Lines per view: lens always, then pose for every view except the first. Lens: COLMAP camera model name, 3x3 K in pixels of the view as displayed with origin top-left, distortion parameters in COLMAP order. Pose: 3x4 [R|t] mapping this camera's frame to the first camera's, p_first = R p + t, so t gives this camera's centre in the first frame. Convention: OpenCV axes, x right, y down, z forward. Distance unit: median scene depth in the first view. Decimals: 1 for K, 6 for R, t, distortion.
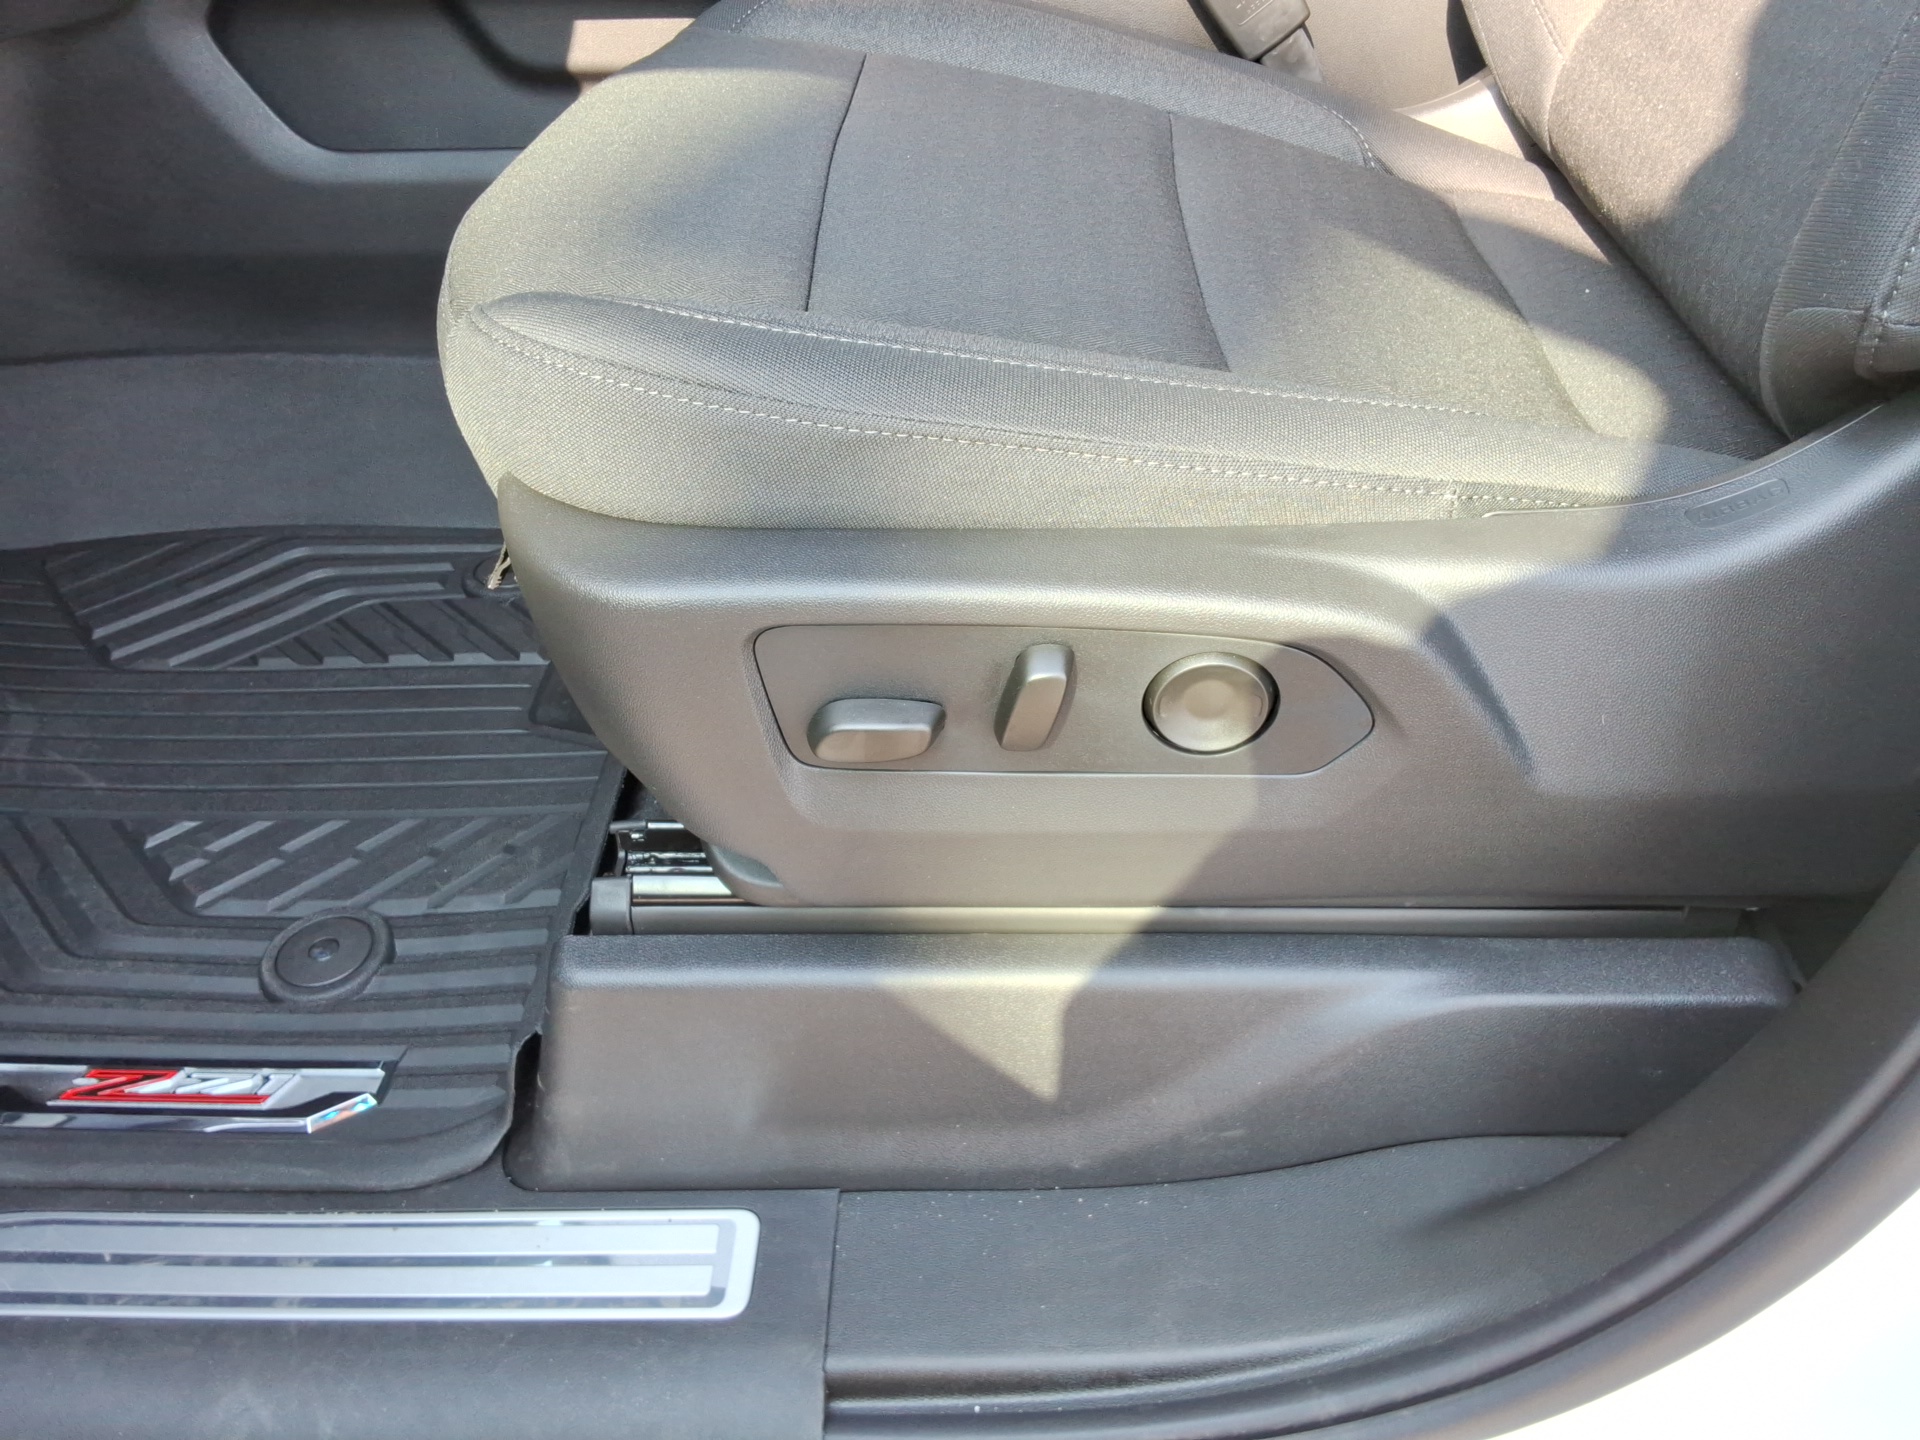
lens RADIAL K [[1548.0, 0, 957.7], [0, 1548.0, 718.1], [0, 0, 1]] dist [0.109331, -0.173330]
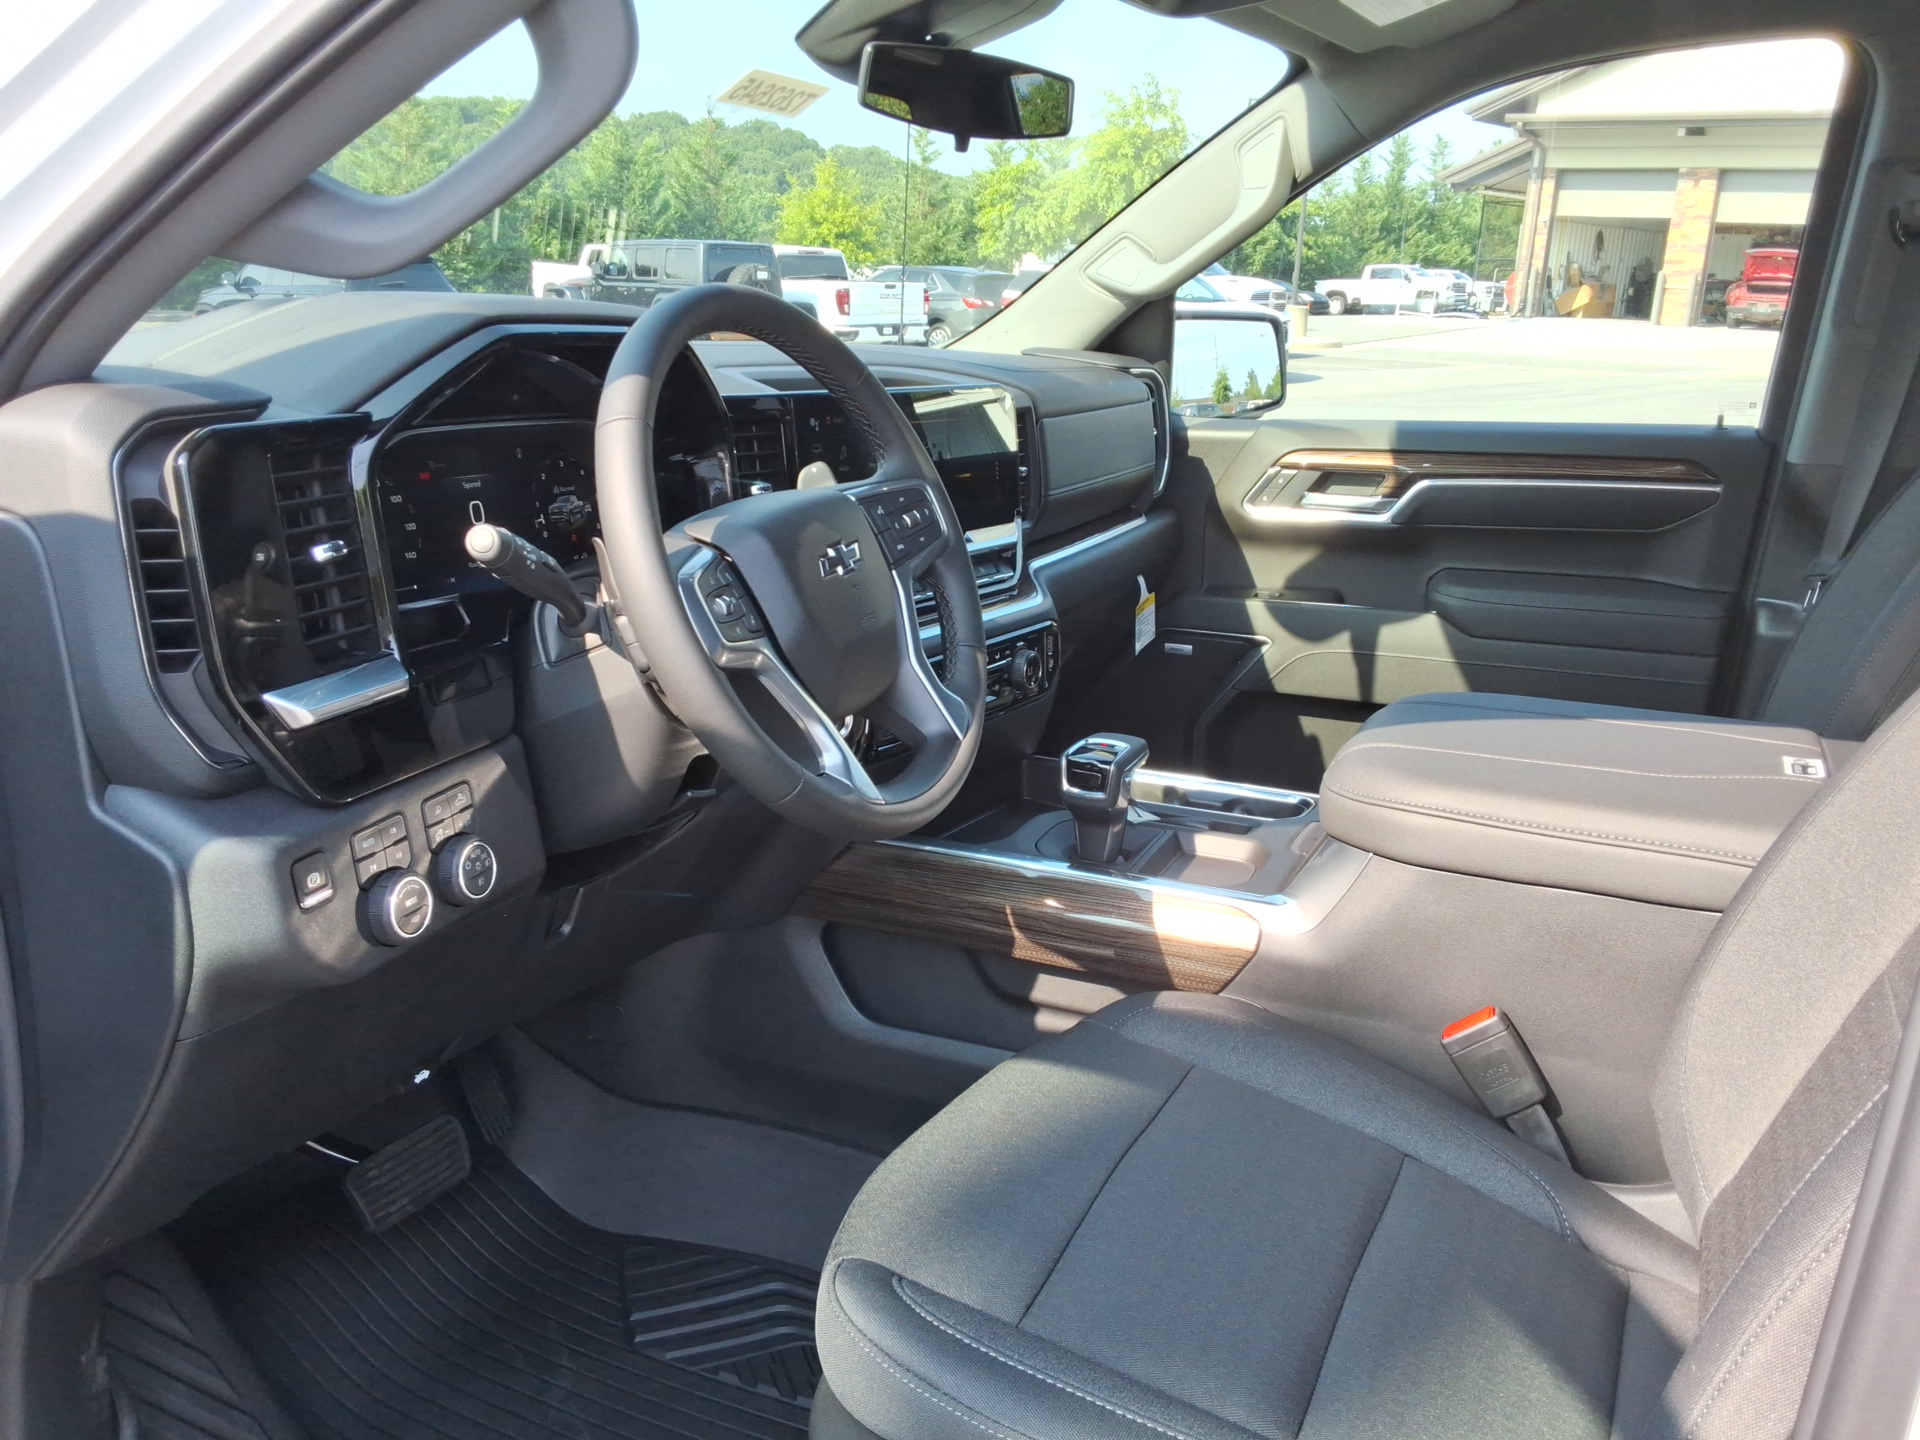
lens RADIAL K [[1548.0, 0, 980.6], [0, 1548.0, 690.1], [0, 0, 1]] dist [0.109331, -0.173330]
pose [[0.918147, 0.119789, -0.377699, 0.236392], [-0.262954, 0.897264, -0.354644, -0.147624], [0.296413, 0.424932, 0.855320, -0.409586]]
